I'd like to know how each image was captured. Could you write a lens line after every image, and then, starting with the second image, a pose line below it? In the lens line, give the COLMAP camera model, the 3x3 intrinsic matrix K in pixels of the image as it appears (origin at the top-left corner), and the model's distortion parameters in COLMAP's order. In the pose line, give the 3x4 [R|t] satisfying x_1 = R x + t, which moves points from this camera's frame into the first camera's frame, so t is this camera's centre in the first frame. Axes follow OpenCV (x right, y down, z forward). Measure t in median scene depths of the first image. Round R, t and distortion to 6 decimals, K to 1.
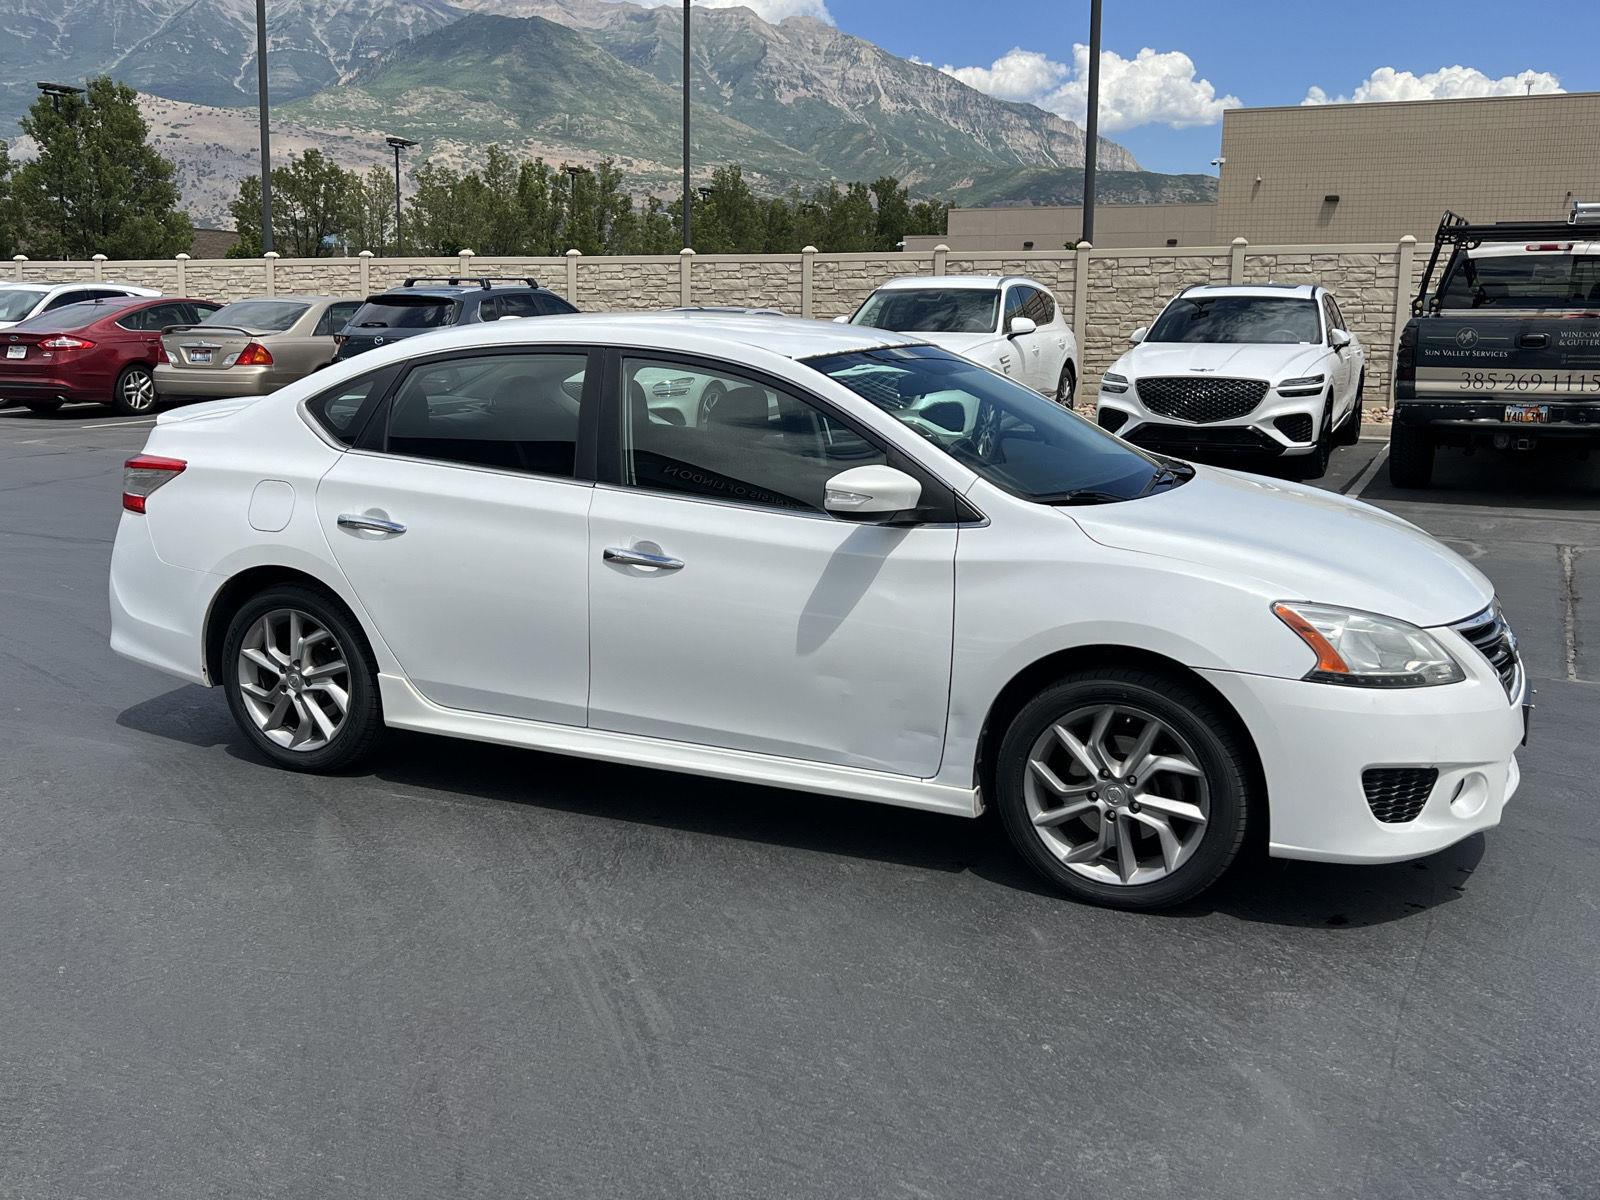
lens RADIAL K [[1647.0, 0, 751.6], [0, 1647.0, 624.1], [0, 0, 1]] dist [0.033747, 0.000000]
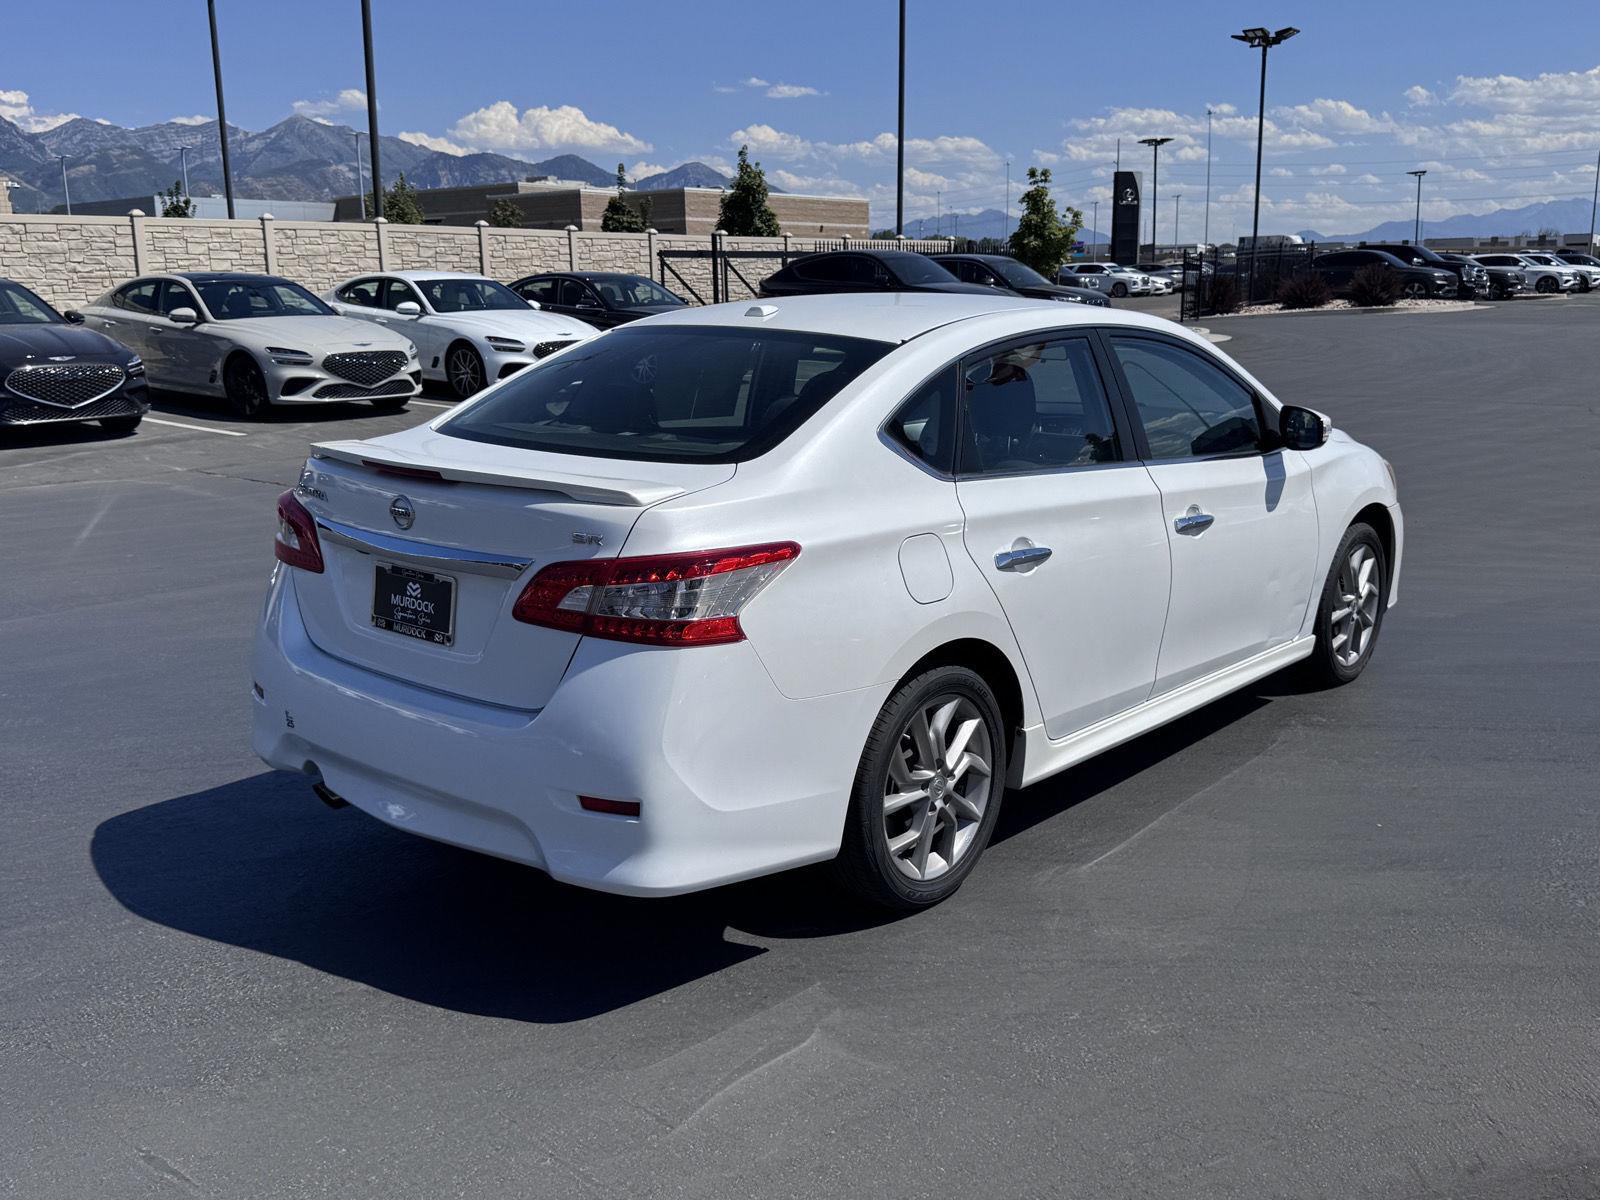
lens RADIAL K [[1522.2, 0, 812.5], [0, 1522.2, 602.3], [0, 0, 1]] dist [0.028919, 0.000000]
pose [[0.230219, -0.213647, 0.949397, -0.353918], [0.189099, 0.966828, 0.171715, -0.067938], [-0.954589, 0.139998, 0.262983, 0.321500]]
